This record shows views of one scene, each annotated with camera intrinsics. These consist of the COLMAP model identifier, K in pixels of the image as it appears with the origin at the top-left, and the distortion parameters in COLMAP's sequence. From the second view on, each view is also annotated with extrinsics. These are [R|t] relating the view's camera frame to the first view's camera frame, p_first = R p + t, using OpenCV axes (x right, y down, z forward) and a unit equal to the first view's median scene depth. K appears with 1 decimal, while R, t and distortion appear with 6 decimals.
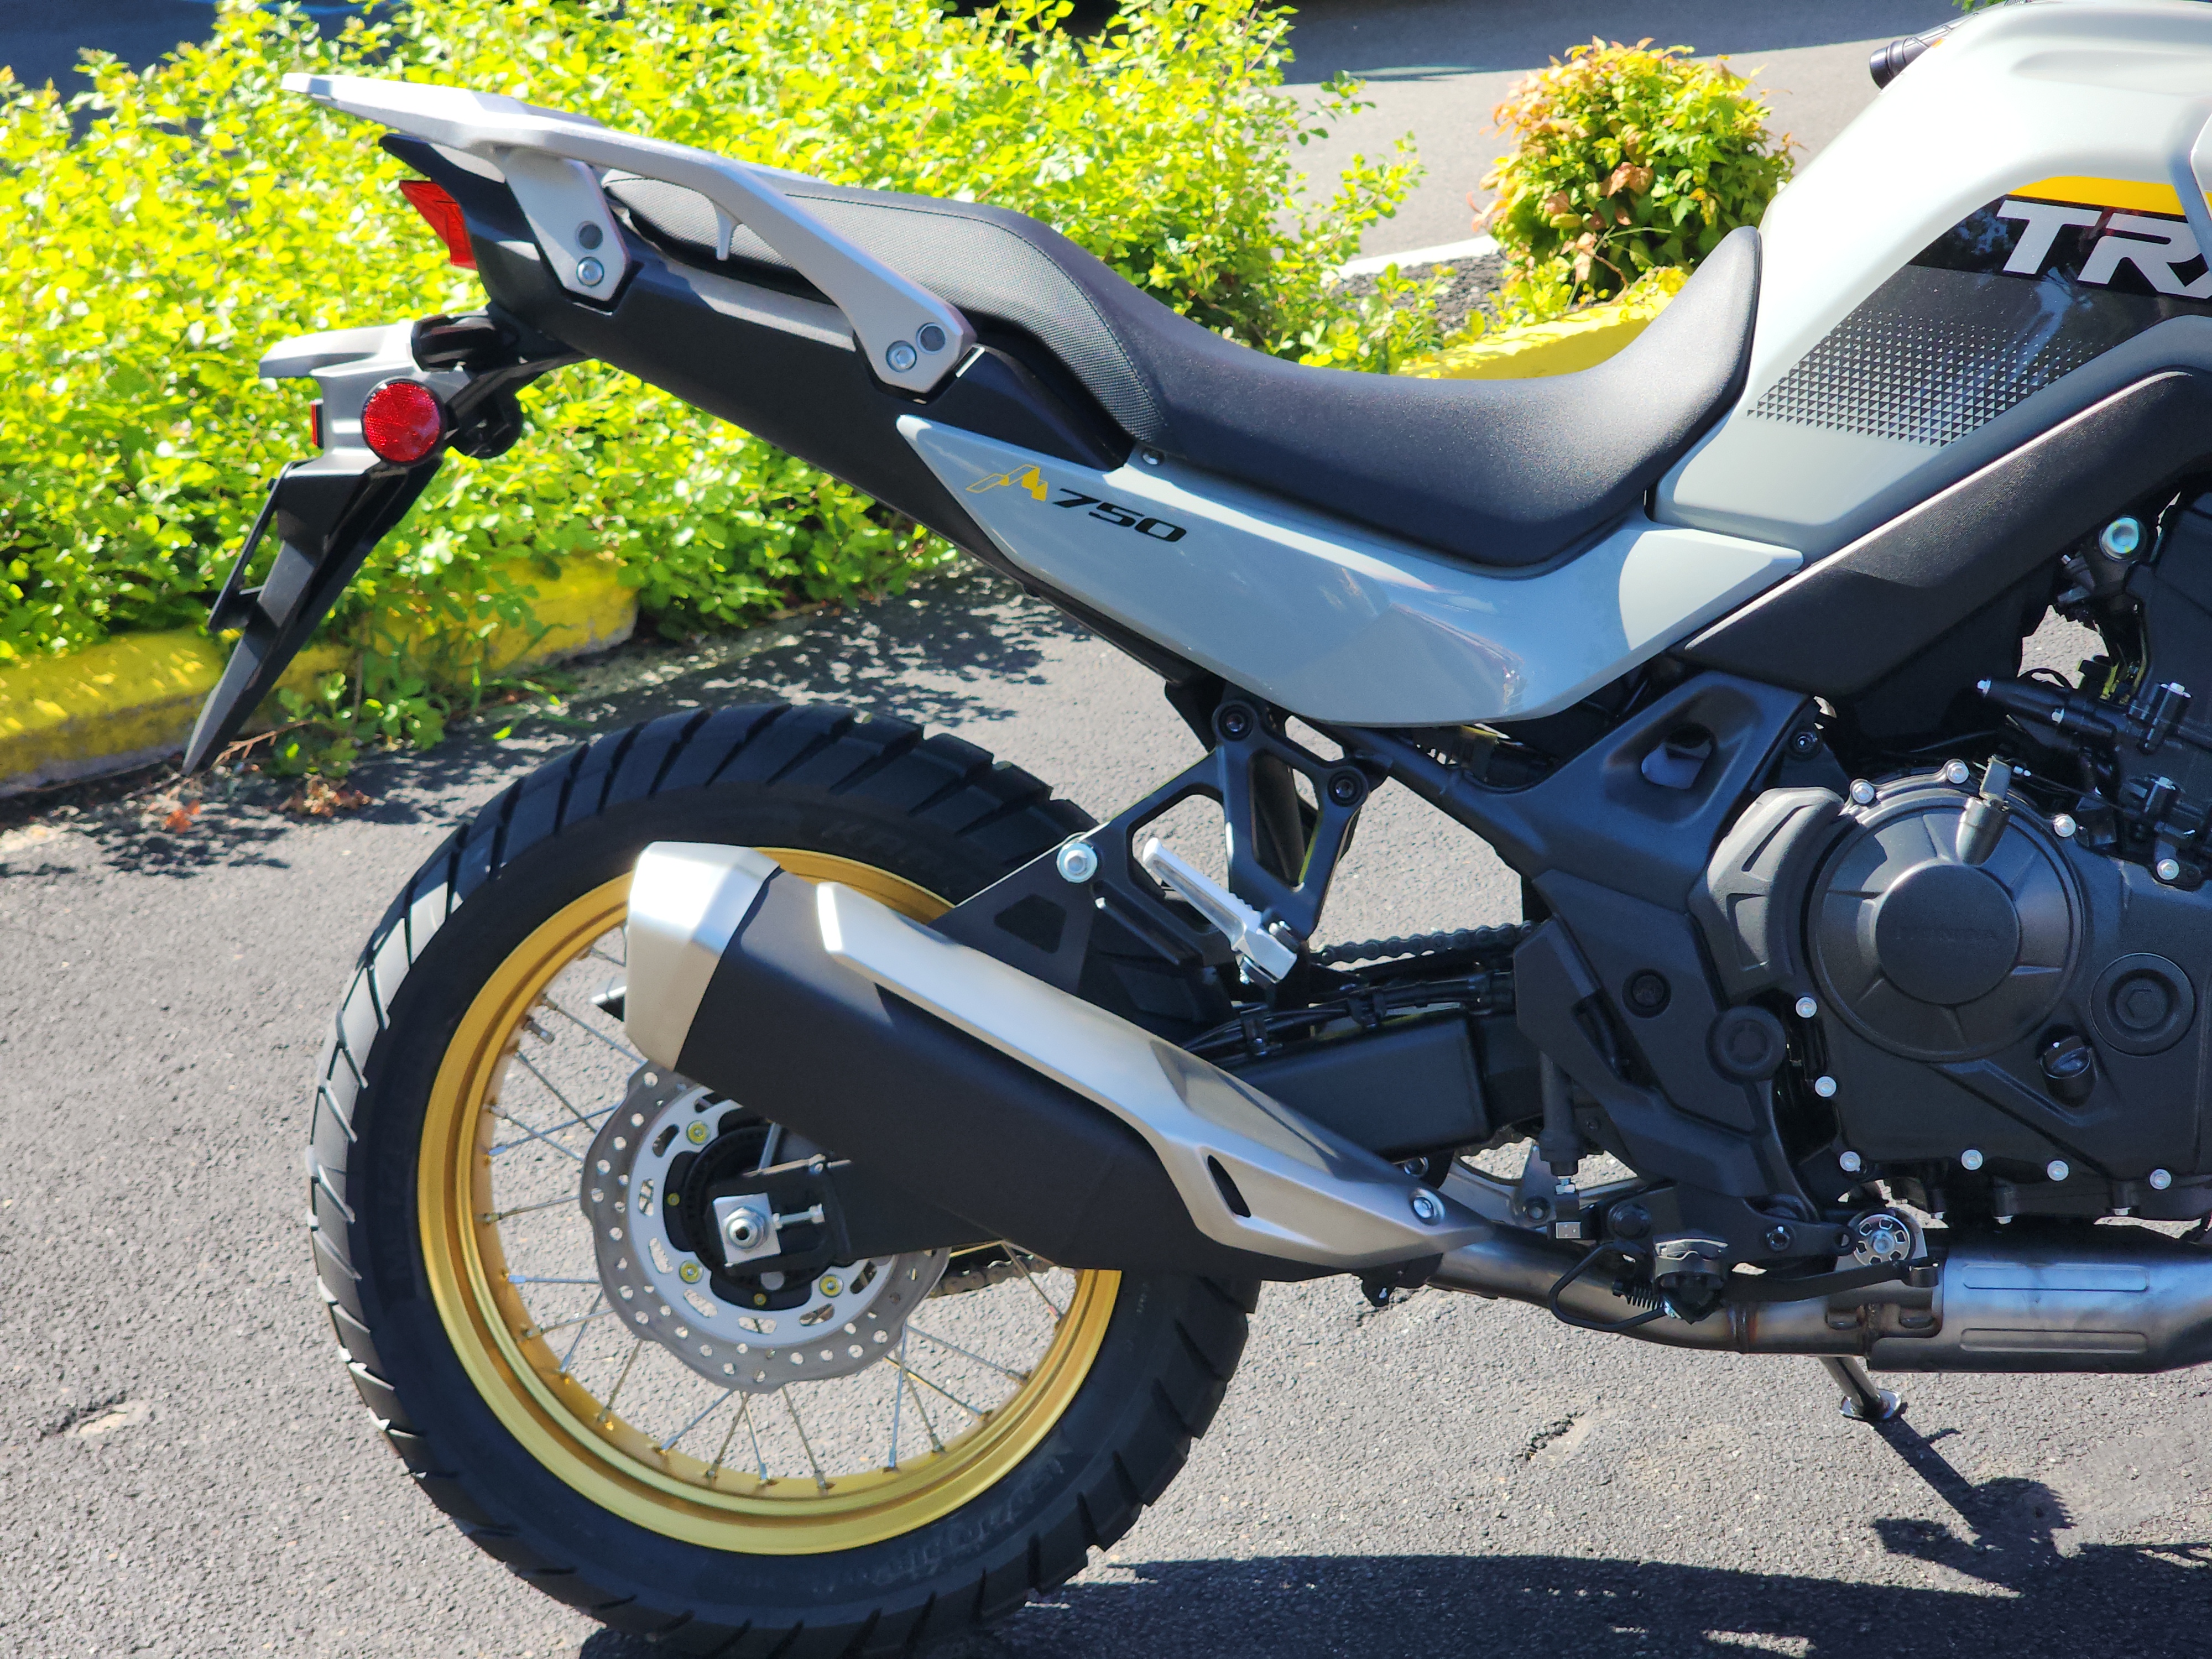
lens RADIAL K [[4235.1, 0, 1152.6], [0, 4235.1, 876.8], [0, 0, 1]] dist [0.055235, 0.000000]
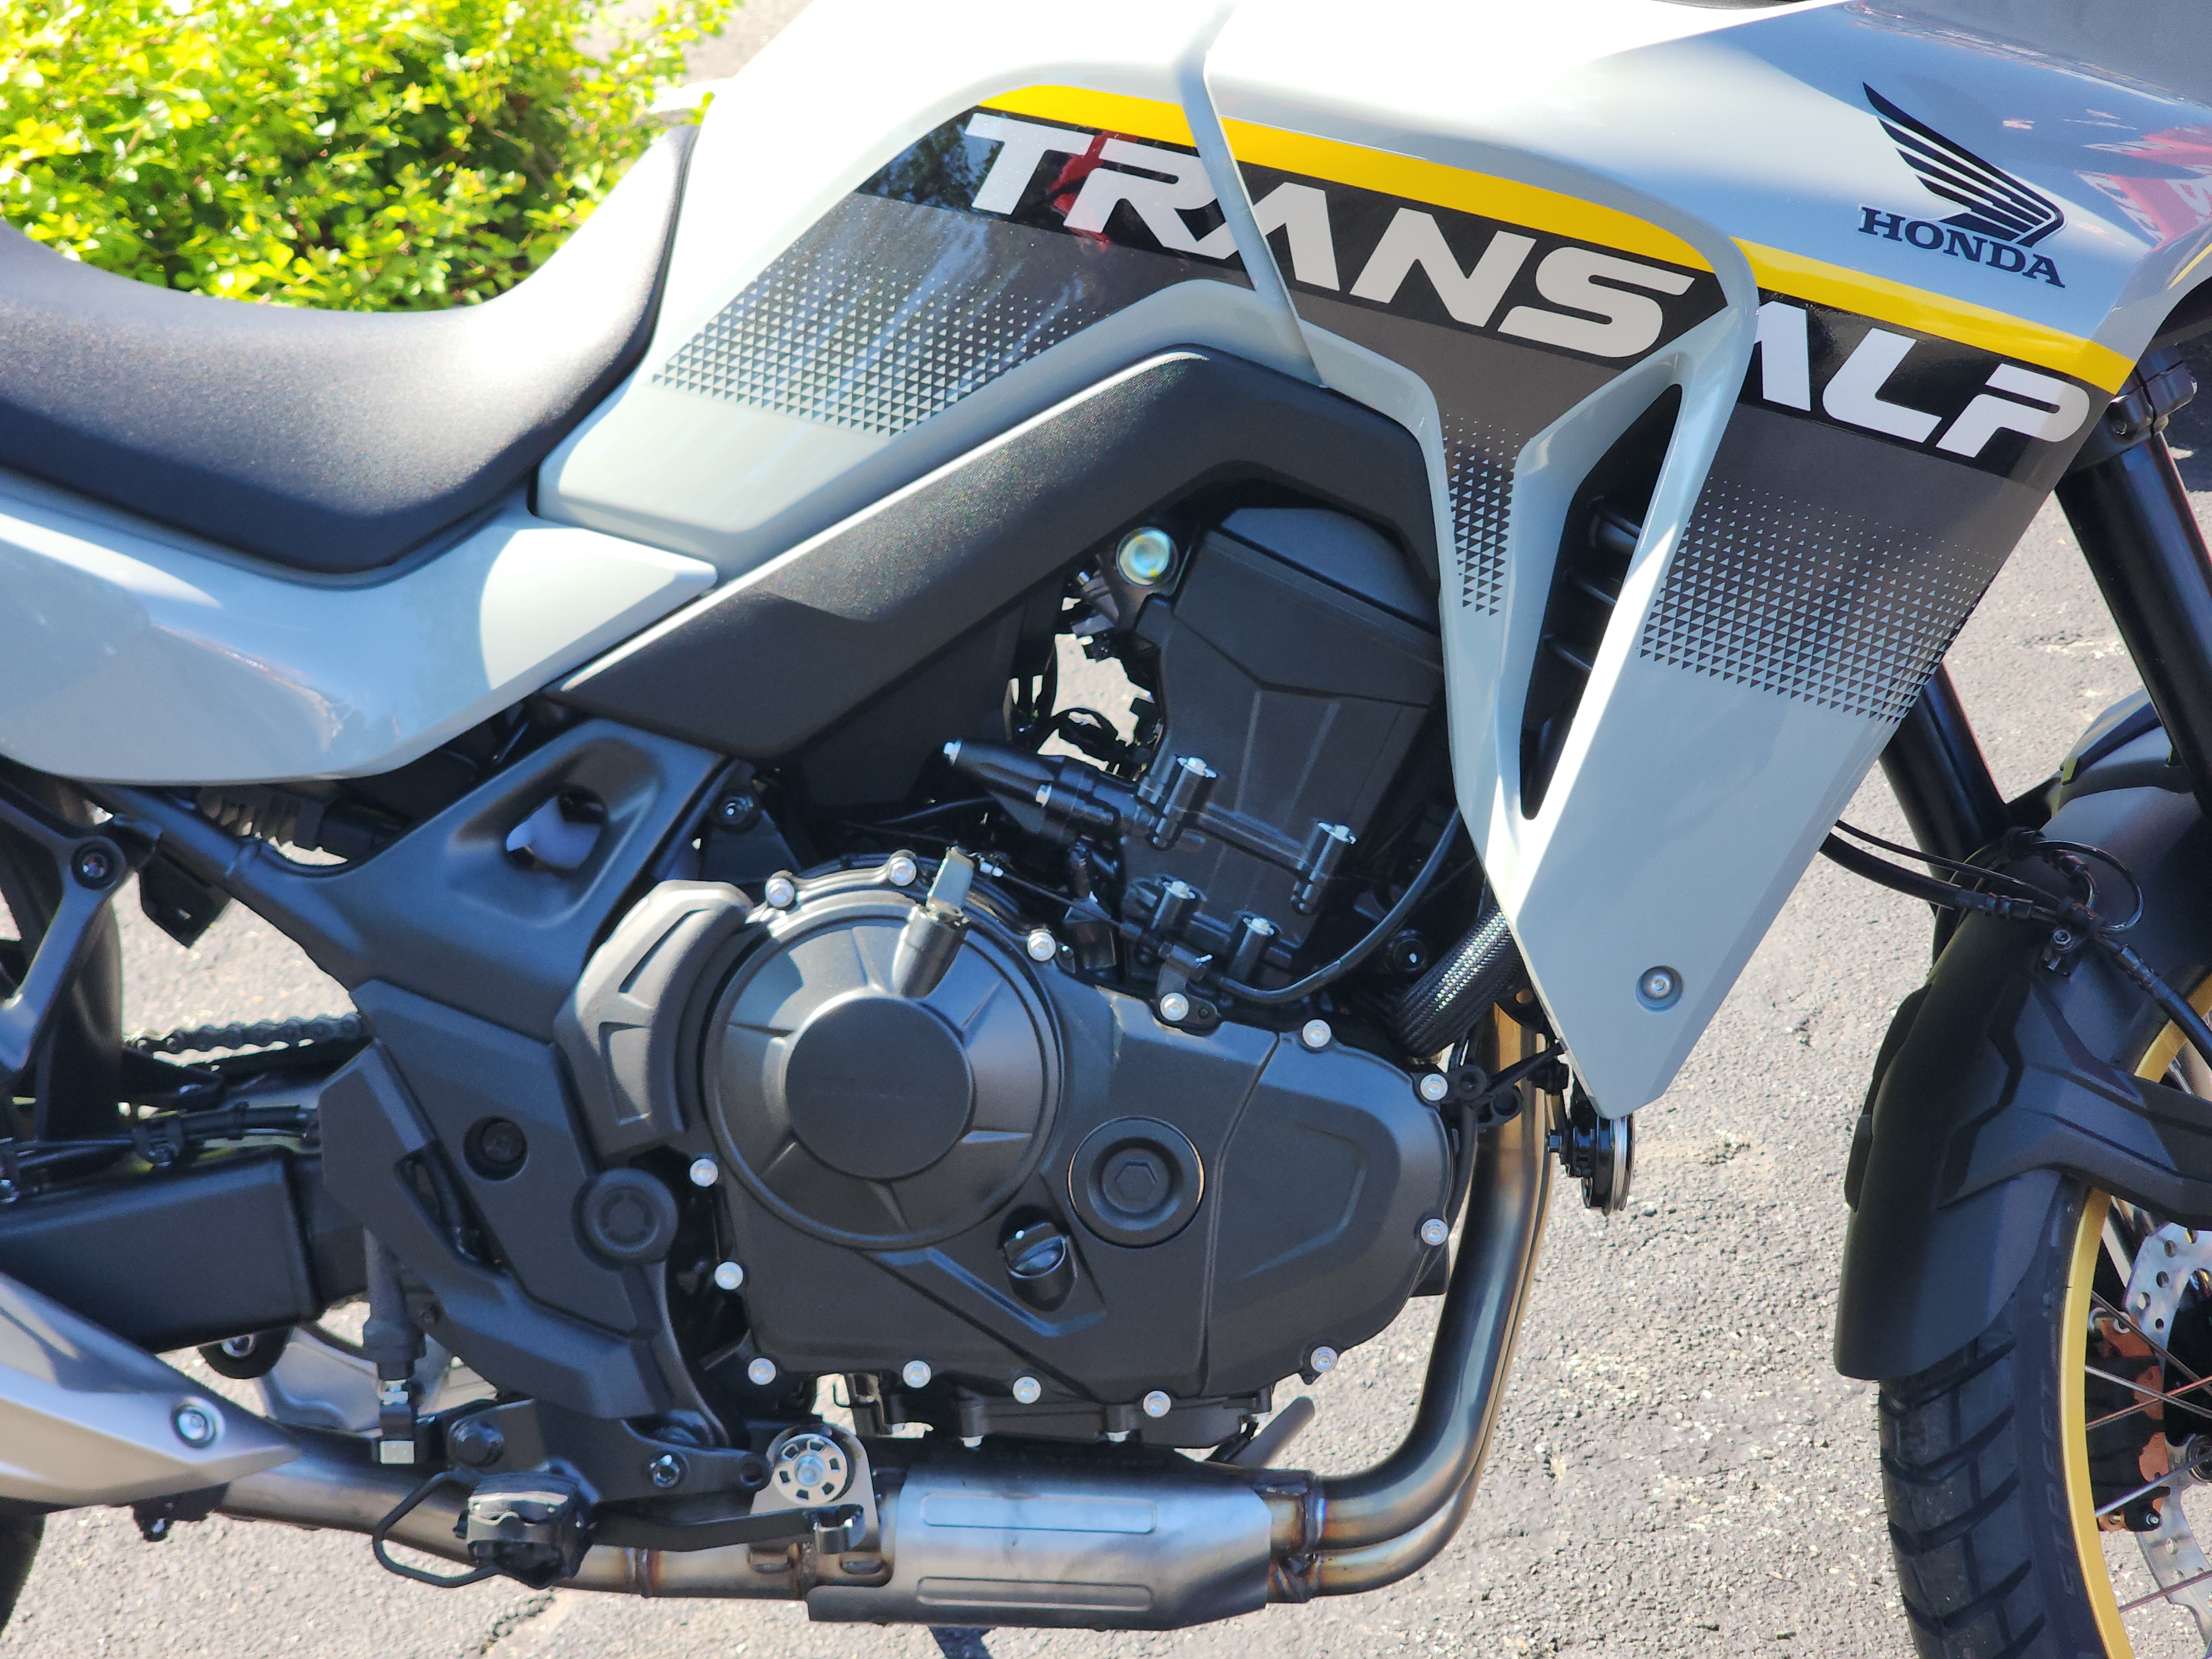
lens RADIAL K [[4235.1, 0, 1097.4], [0, 4235.1, 829.7], [0, 0, 1]] dist [0.055235, 0.000000]
pose [[0.995309, 0.023992, 0.093729, 0.150683], [-0.027390, 0.999007, 0.035134, -0.058218], [-0.092793, -0.037536, 0.994978, 0.242824]]
